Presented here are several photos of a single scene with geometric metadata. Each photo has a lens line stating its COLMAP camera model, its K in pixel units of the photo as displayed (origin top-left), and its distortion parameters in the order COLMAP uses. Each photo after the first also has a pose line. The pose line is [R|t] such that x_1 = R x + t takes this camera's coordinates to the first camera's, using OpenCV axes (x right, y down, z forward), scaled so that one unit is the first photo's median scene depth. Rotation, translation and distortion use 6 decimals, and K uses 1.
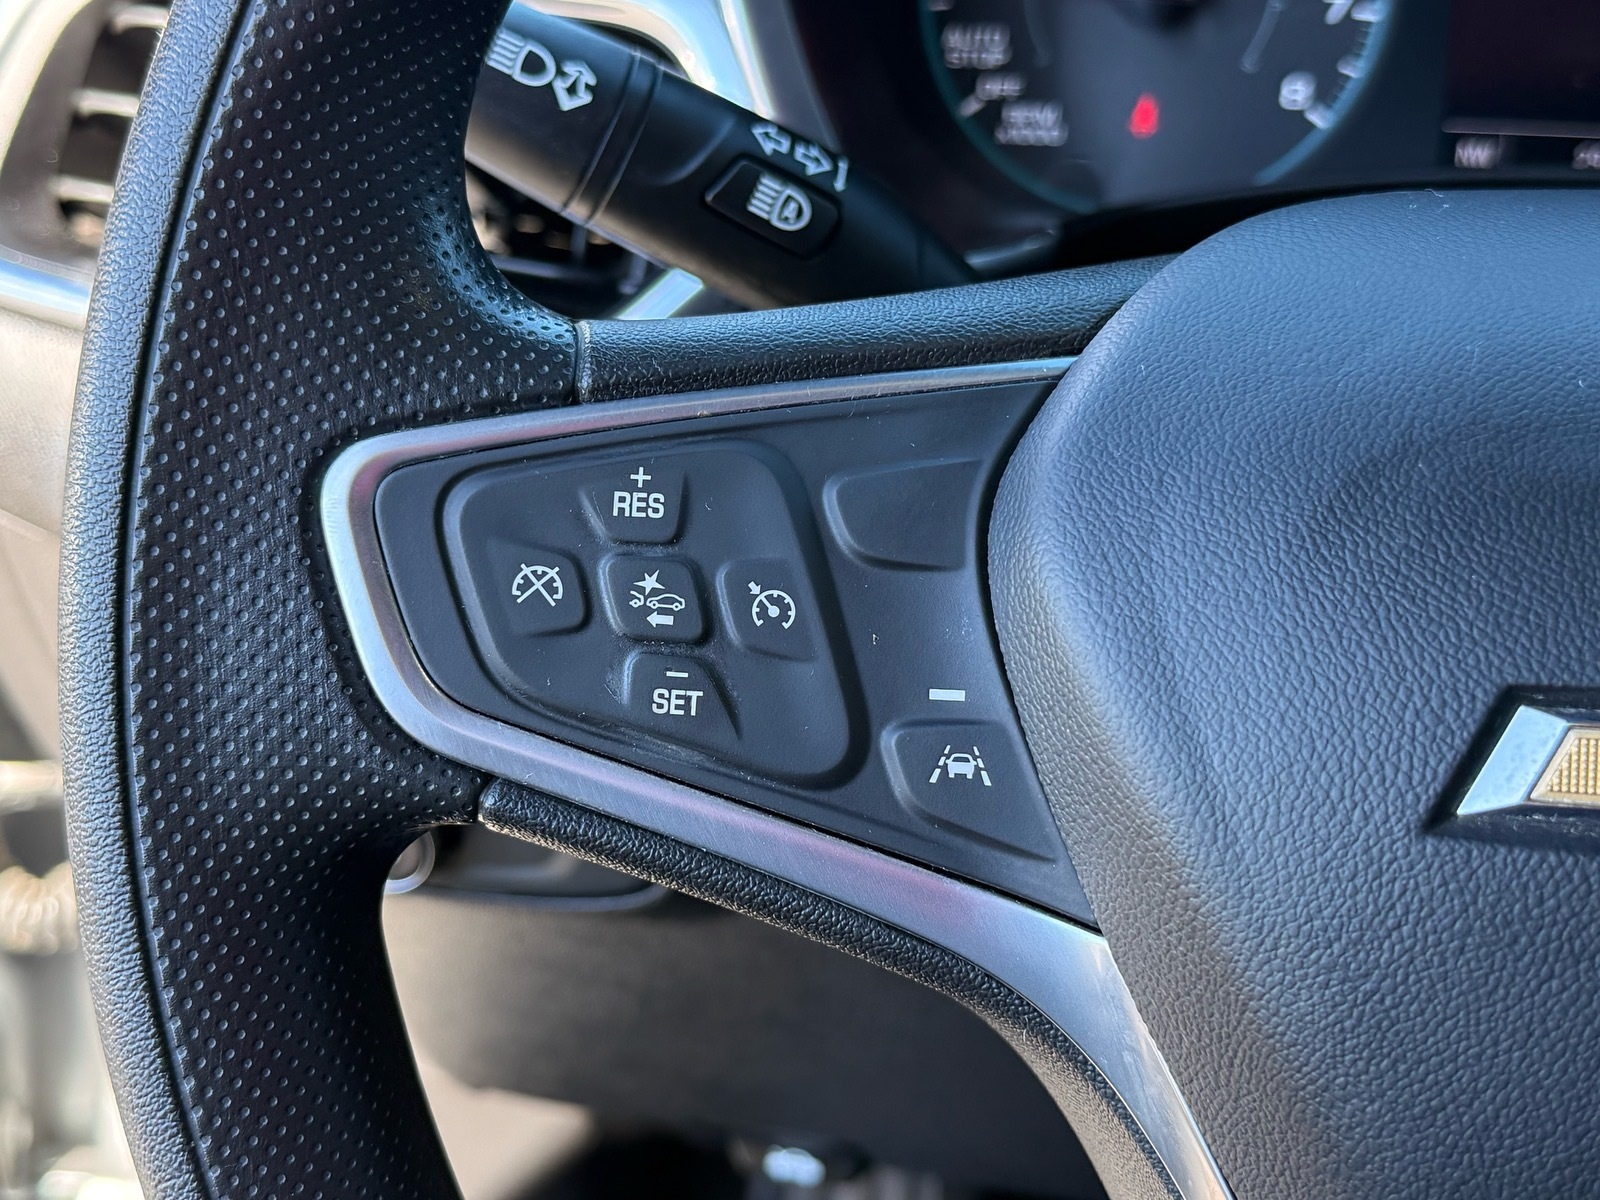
lens RADIAL K [[2244.6, 0, 766.3], [0, 2244.6, 549.3], [0, 0, 1]] dist [0.144069, 0.000000]
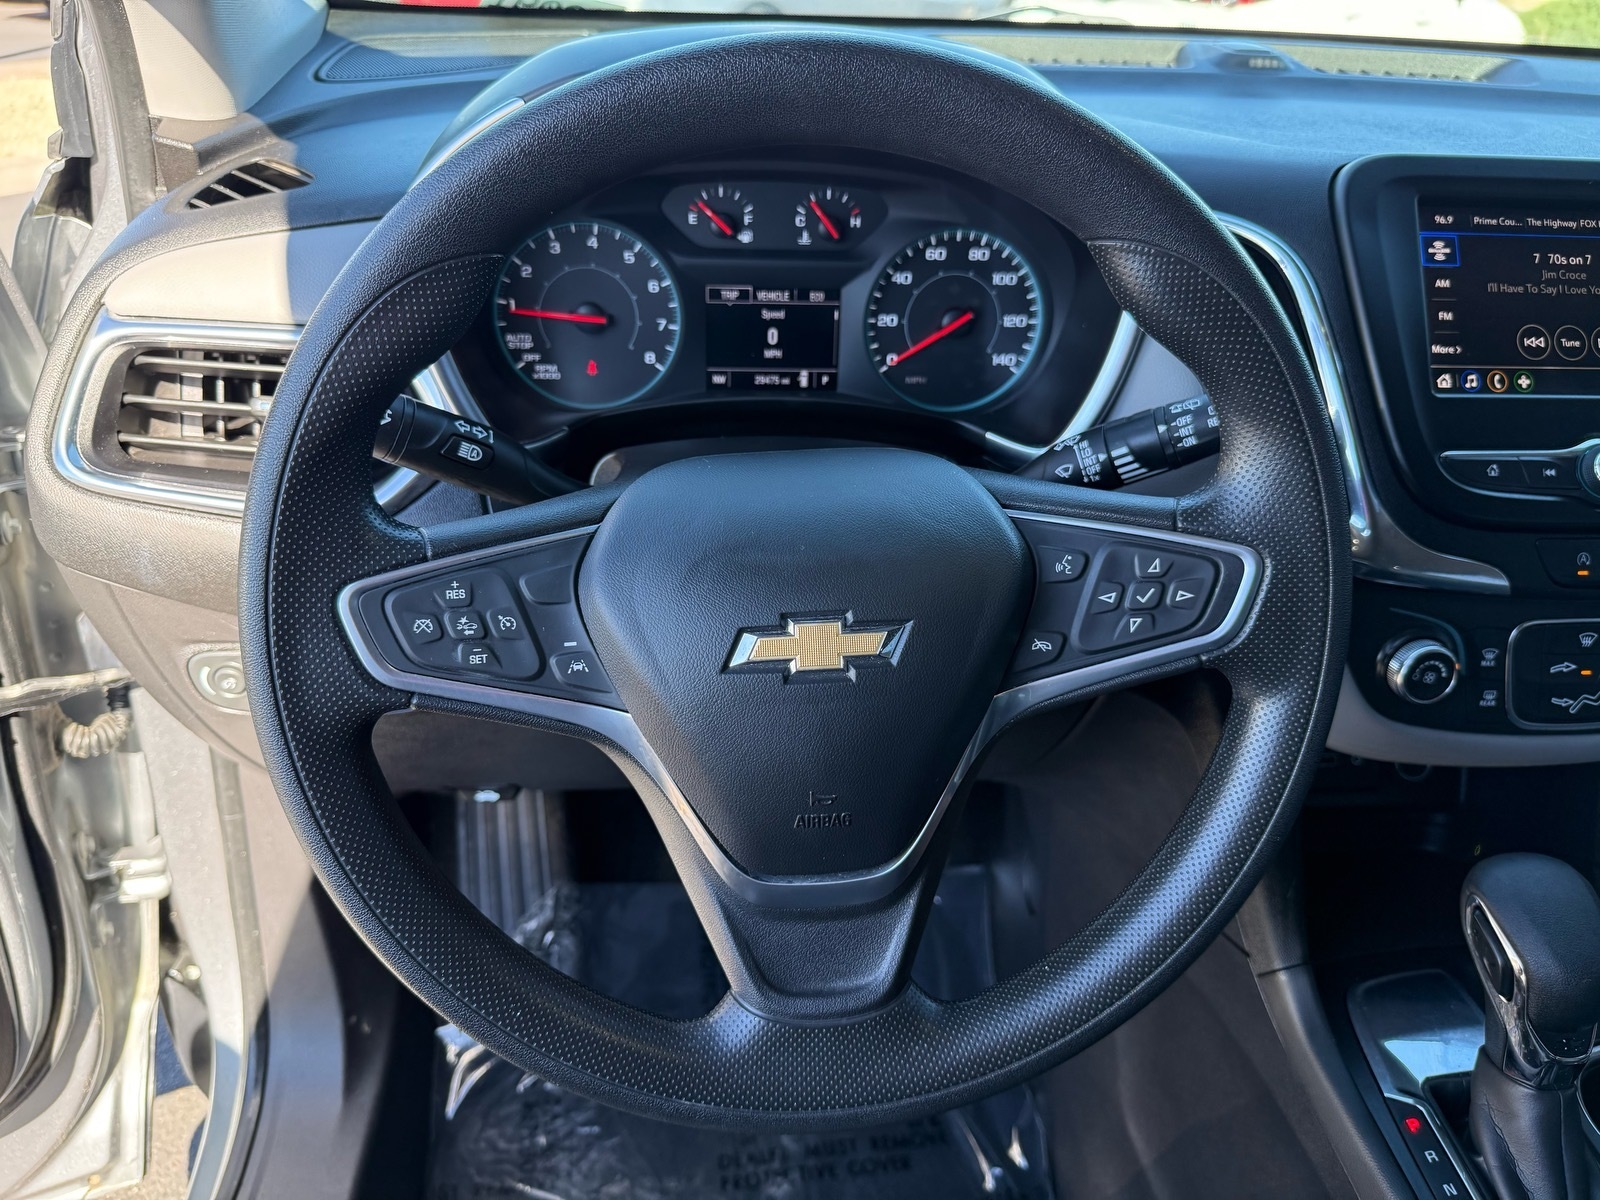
lens RADIAL K [[1136.2, 0, 781.2], [0, 1136.2, 606.6], [0, 0, 1]] dist [0.033932, -0.055812]
pose [[0.940356, -0.131766, 0.313638, -0.124167], [0.090622, 0.985653, 0.142390, -0.174442], [-0.327901, -0.105475, 0.938806, -0.518393]]
